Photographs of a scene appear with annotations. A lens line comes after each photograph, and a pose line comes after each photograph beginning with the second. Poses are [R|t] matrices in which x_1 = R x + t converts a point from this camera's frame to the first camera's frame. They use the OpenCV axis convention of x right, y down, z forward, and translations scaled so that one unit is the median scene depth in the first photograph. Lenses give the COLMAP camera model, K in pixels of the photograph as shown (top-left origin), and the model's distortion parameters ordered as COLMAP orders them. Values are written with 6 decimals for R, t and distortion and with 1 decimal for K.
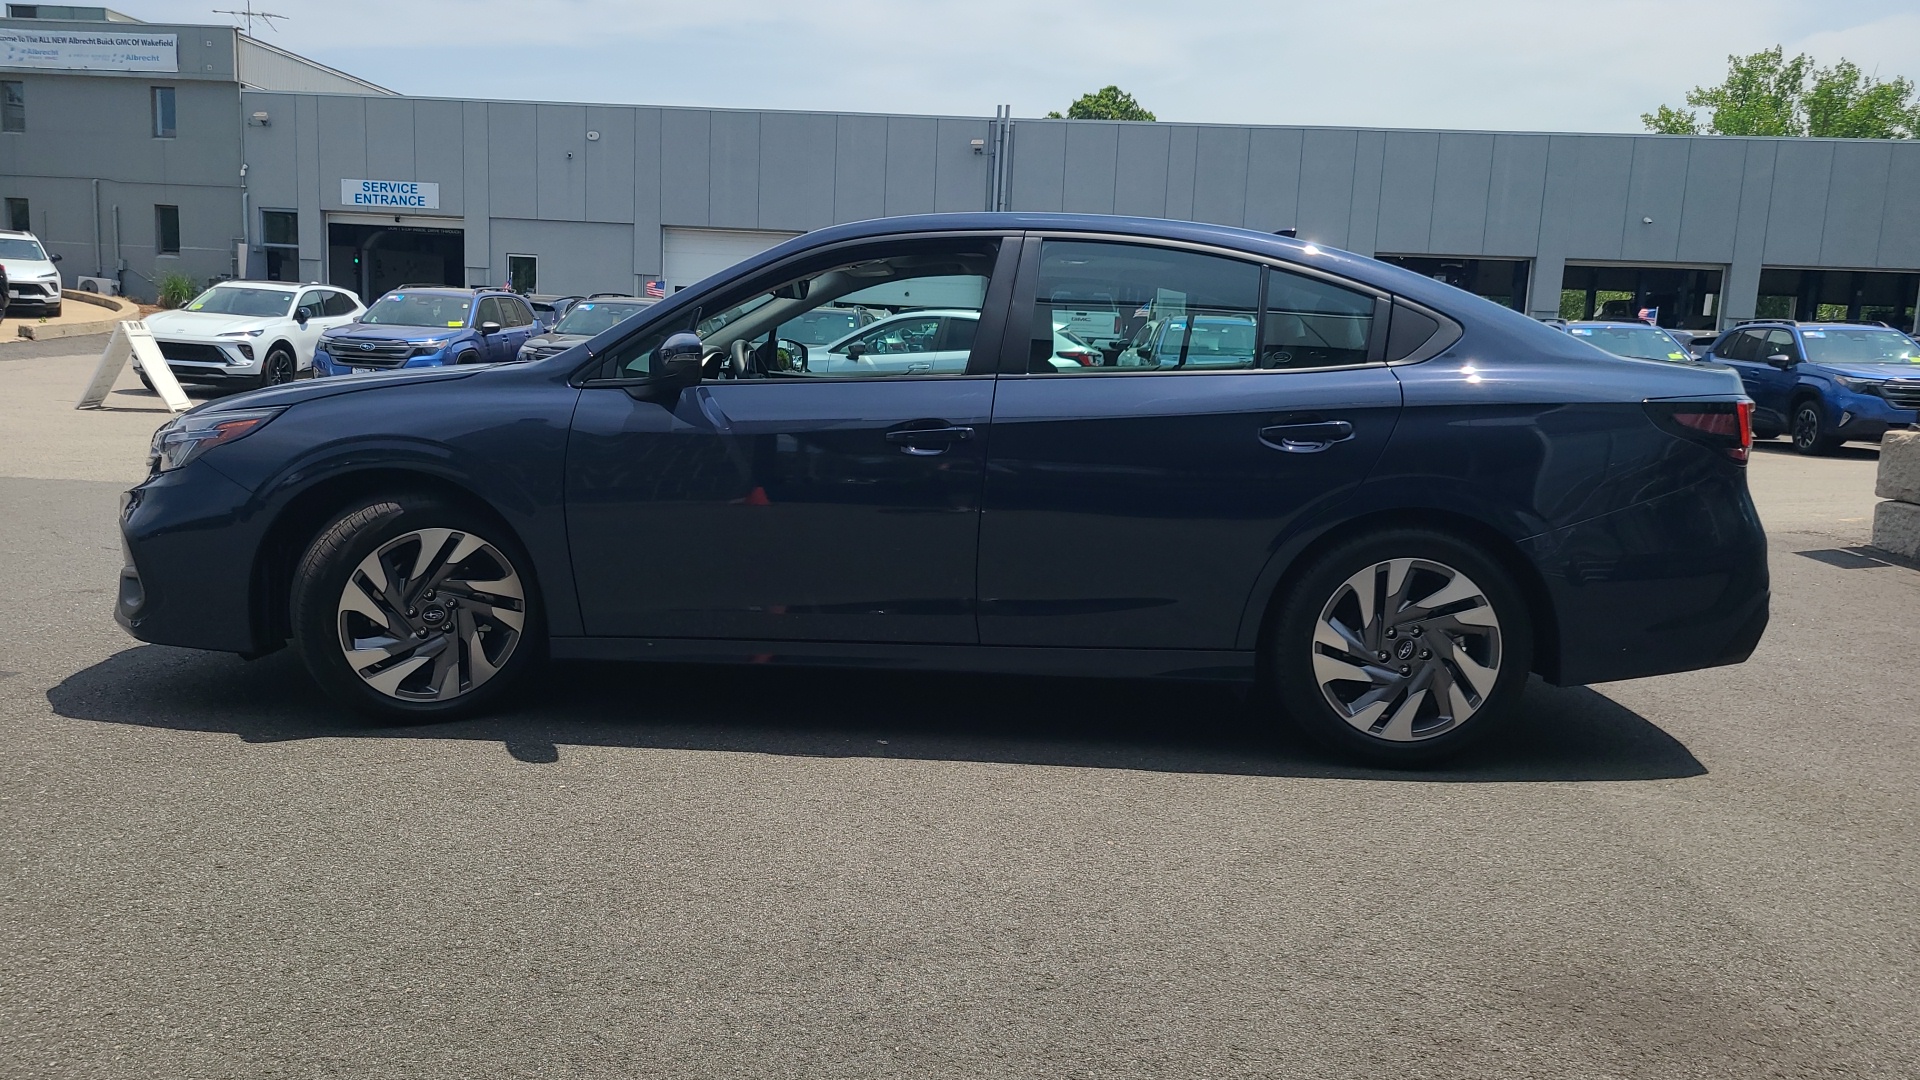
lens RADIAL K [[1438.9, 0, 946.9], [0, 1438.9, 531.7], [0, 0, 1]] dist [0.051032, -0.033284]
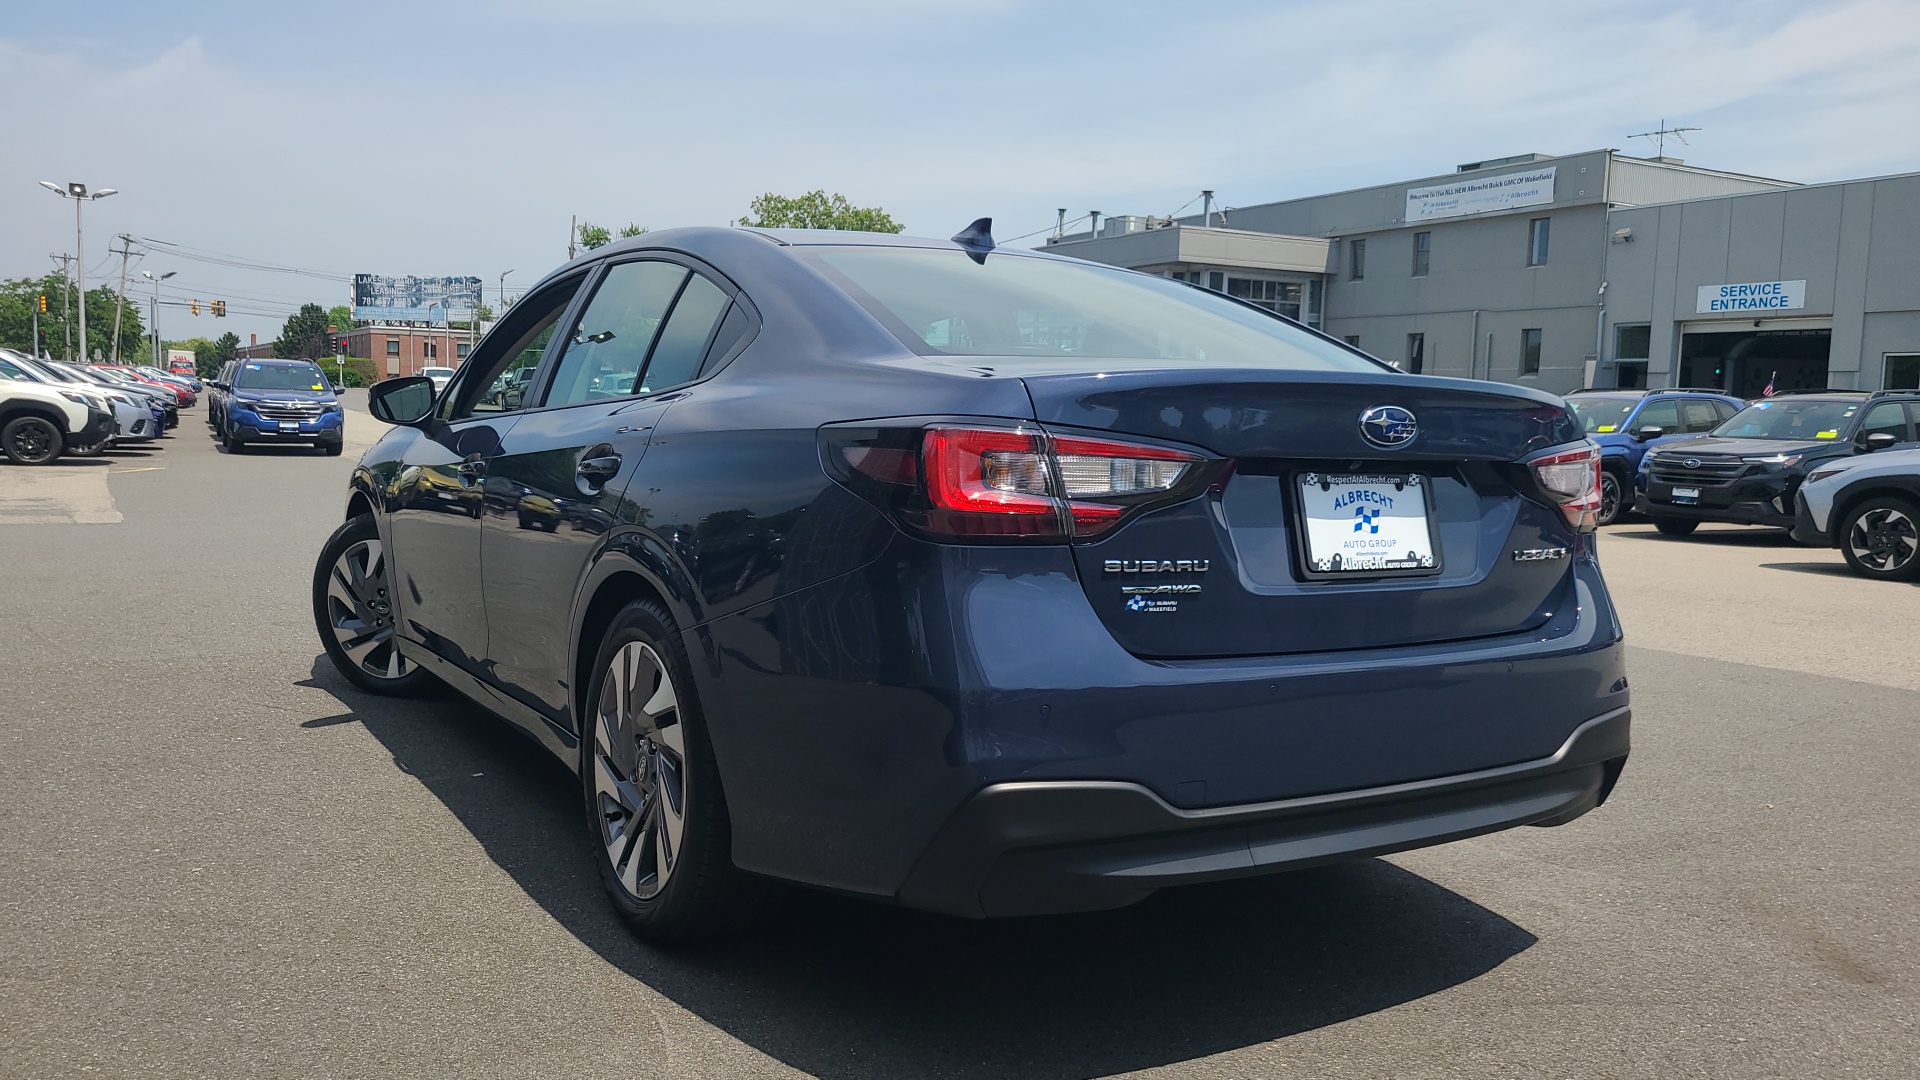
lens RADIAL K [[1438.9, 0, 927.9], [0, 1438.9, 546.1], [0, 0, 1]] dist [0.051032, -0.033284]
pose [[0.550369, 0.053221, -0.833223, 0.108738], [-0.115720, 0.993197, -0.012997, -0.004035], [0.826863, 0.103573, 0.552784, 0.077240]]
